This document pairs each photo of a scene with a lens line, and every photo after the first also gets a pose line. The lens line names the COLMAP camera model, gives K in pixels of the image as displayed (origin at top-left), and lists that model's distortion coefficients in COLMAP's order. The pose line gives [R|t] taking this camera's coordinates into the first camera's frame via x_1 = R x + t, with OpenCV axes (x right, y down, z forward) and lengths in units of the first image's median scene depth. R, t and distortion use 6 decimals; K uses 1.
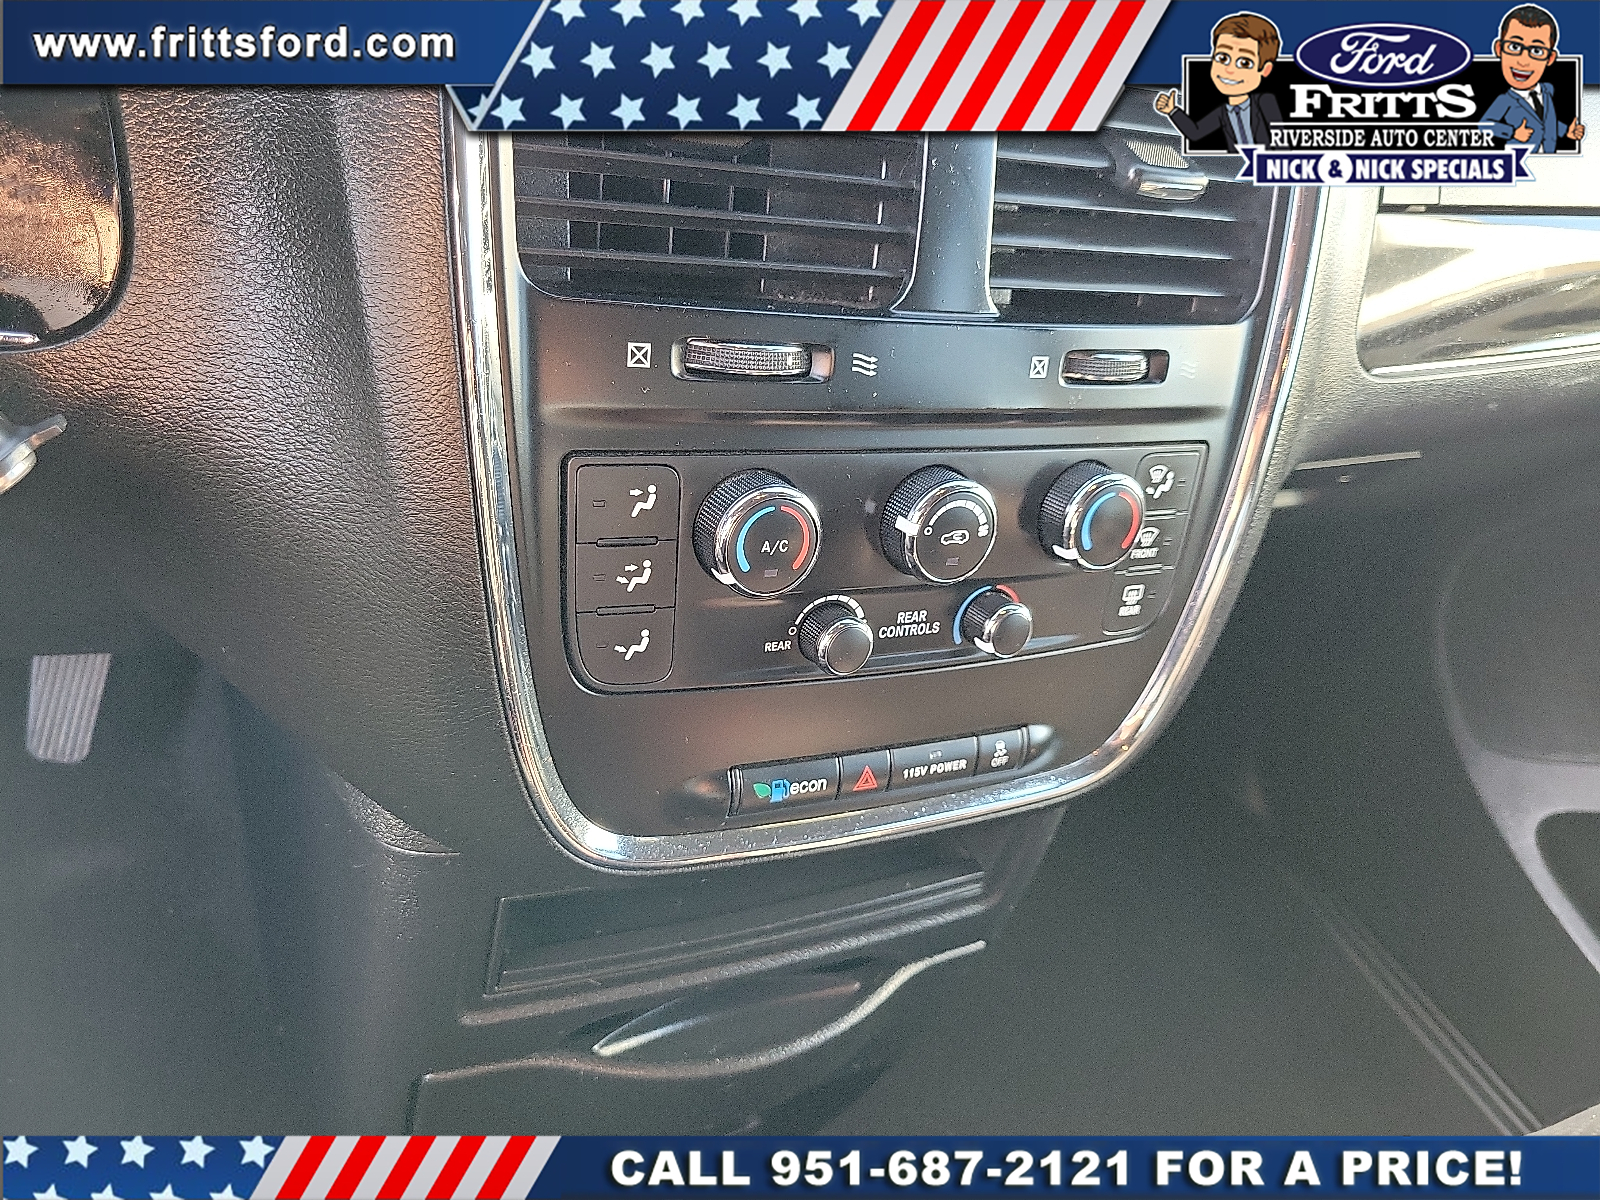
lens RADIAL K [[1206.0, 0, 799.6], [0, 1206.0, 600.2], [0, 0, 1]] dist [-0.000078, 0.001507]
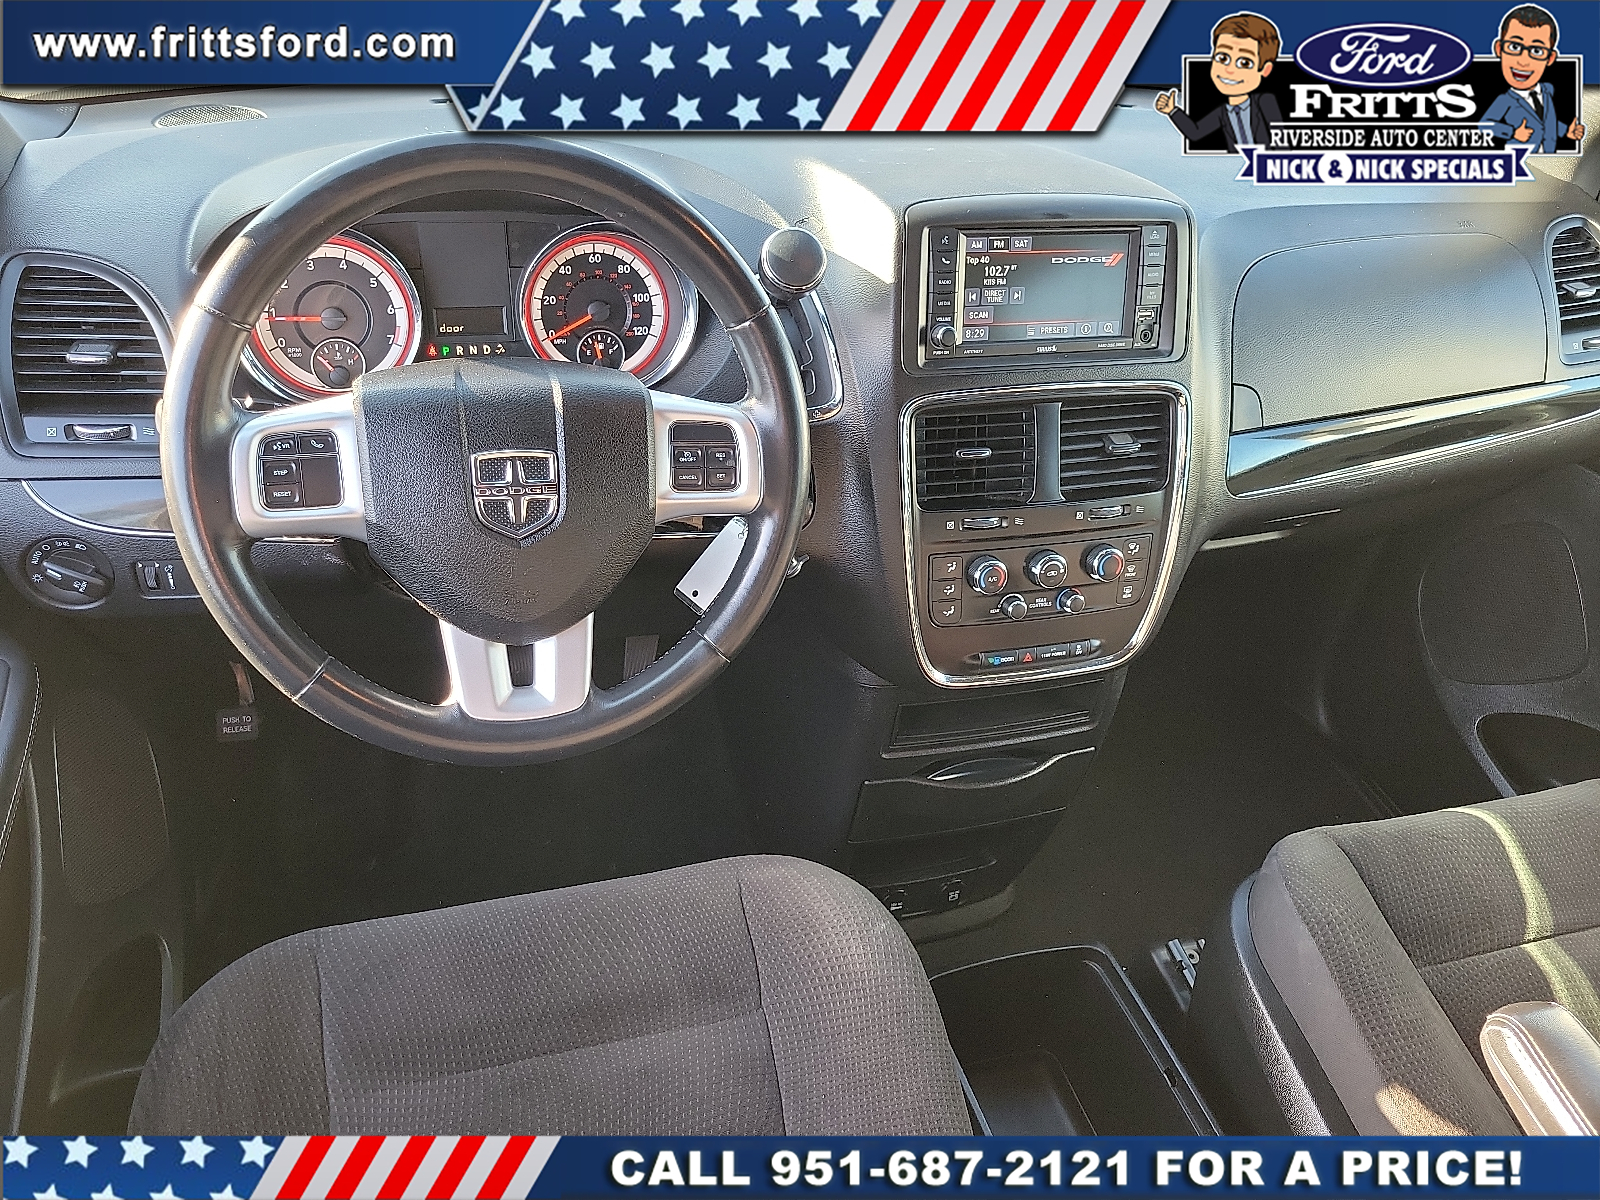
lens RADIAL K [[1206.0, 0, 799.0], [0, 1206.0, 600.4], [0, 0, 1]] dist [-0.000078, 0.001507]
pose [[0.982600, -0.038209, -0.181760, 0.049409], [0.035588, 0.999210, -0.017666, 0.046432], [0.182291, 0.010890, 0.983184, -2.074637]]
